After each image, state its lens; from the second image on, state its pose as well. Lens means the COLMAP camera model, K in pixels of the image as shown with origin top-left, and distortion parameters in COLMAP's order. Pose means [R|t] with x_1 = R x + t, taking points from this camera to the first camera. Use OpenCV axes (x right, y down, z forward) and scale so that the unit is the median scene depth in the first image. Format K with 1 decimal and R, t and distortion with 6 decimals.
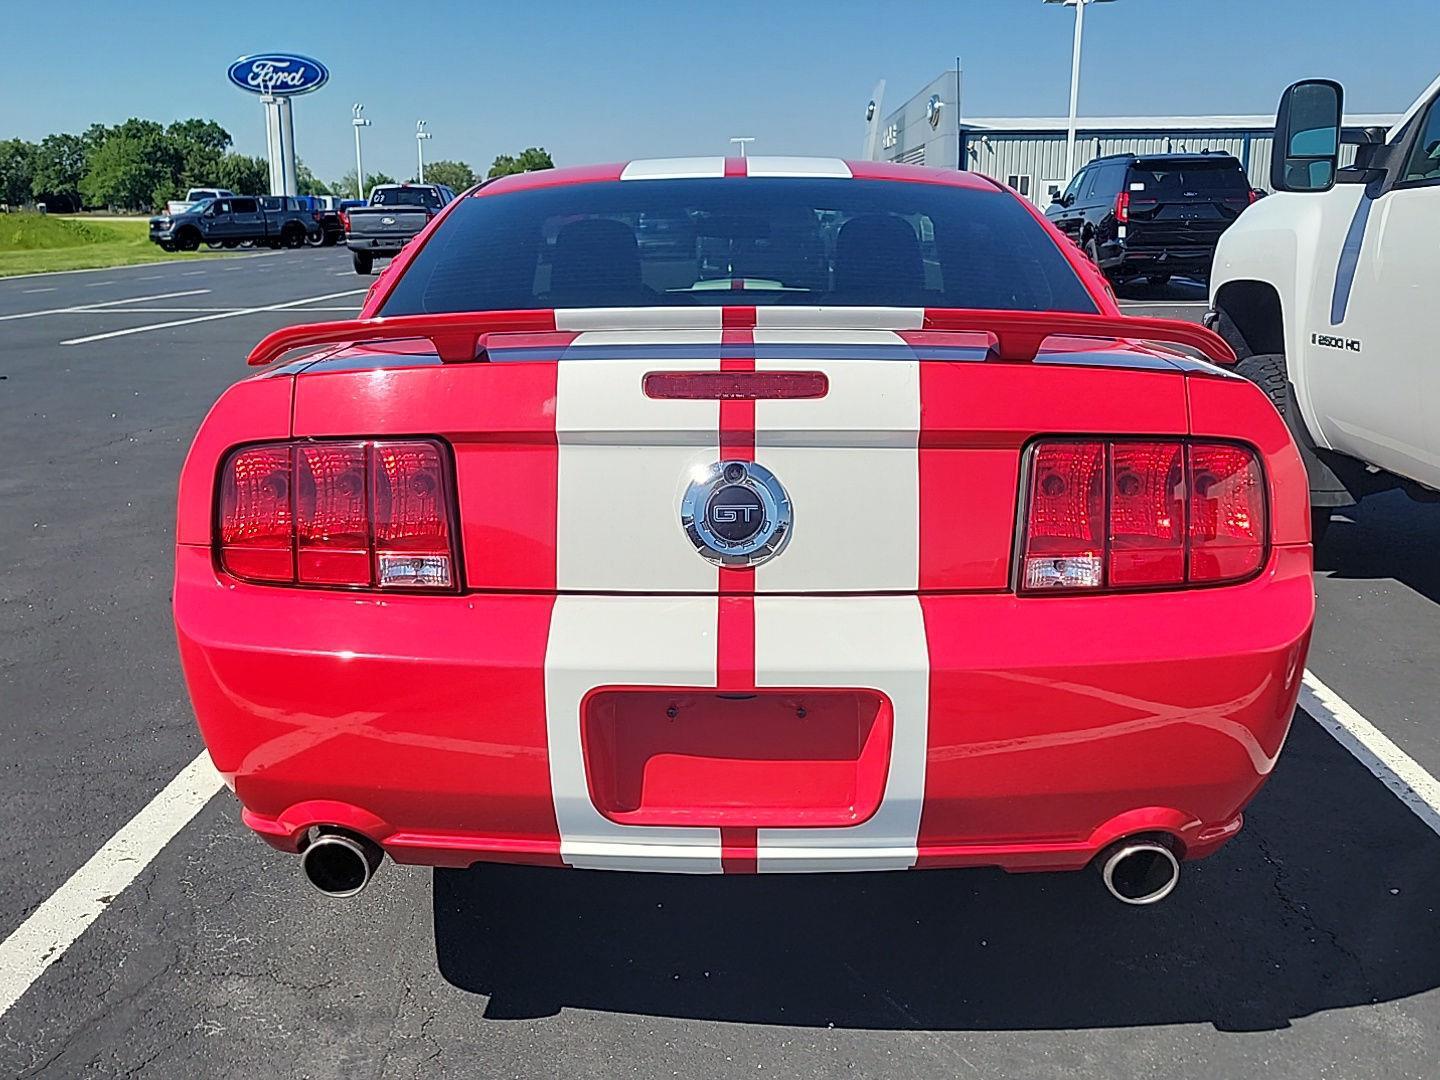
lens RADIAL K [[1529.2, 0, 720.0], [0, 1529.2, 540.0], [0, 0, 1]] dist [0.052200, -0.028521]
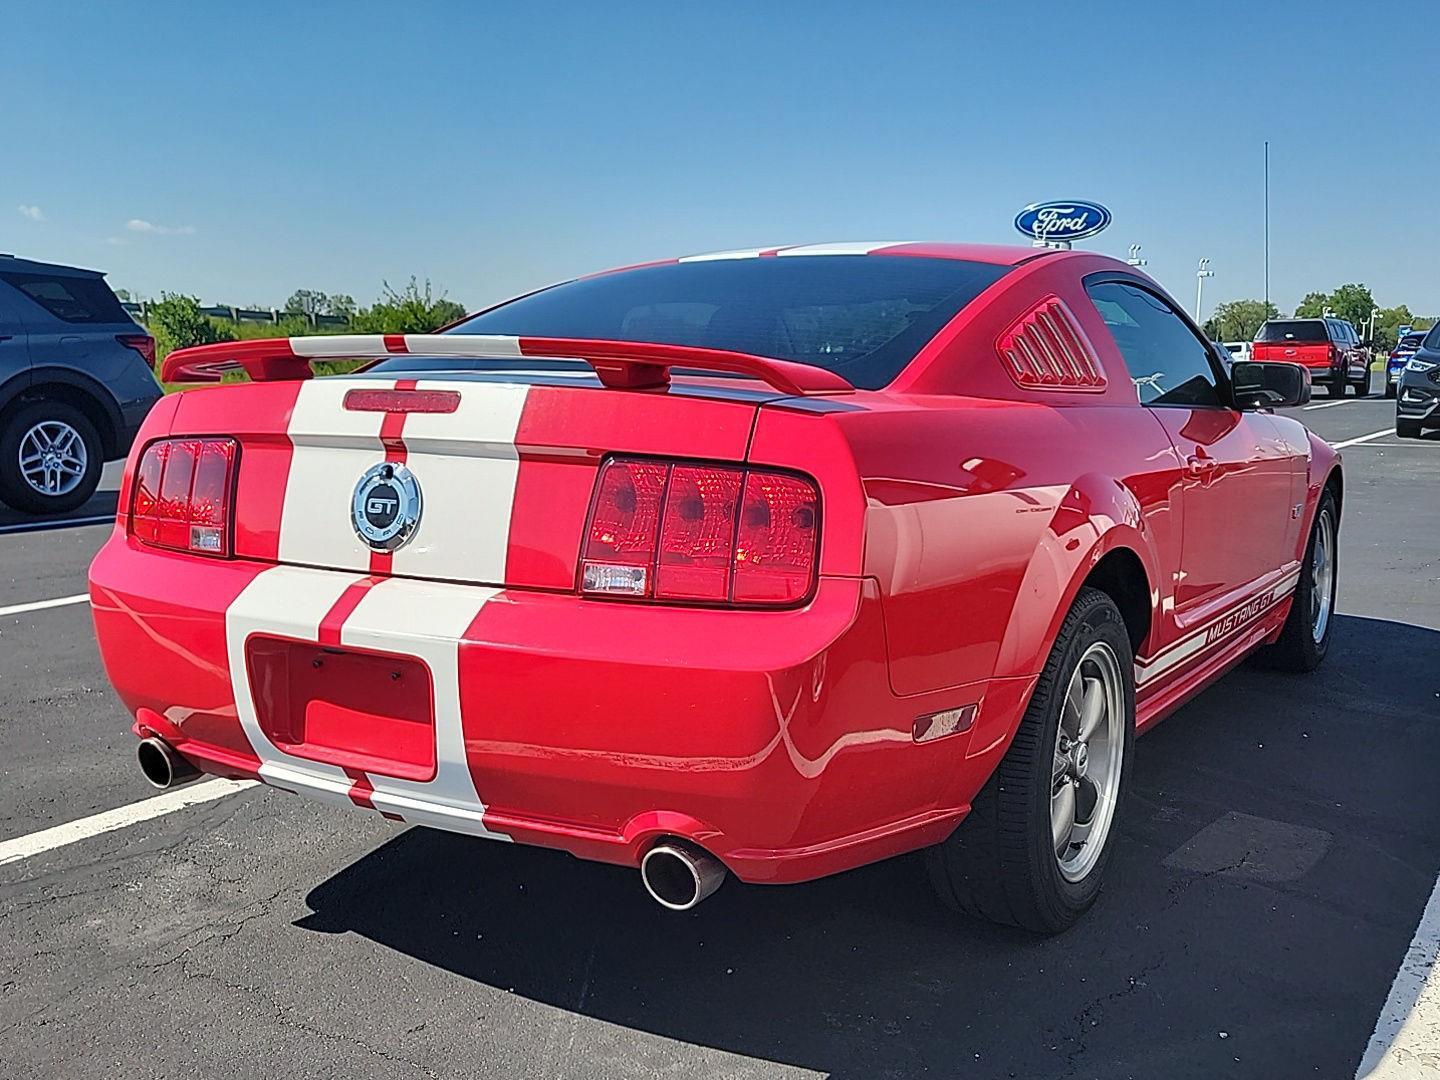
lens RADIAL K [[1544.0, 0, 720.0], [0, 1544.0, 566.5], [0, 0, 1]] dist [0.084607, -0.008952]
pose [[0.850993, 0.075729, -0.519688, 0.849047], [-0.116622, 0.992092, -0.046402, 0.053544], [0.512064, 0.100095, 0.853095, 0.101831]]
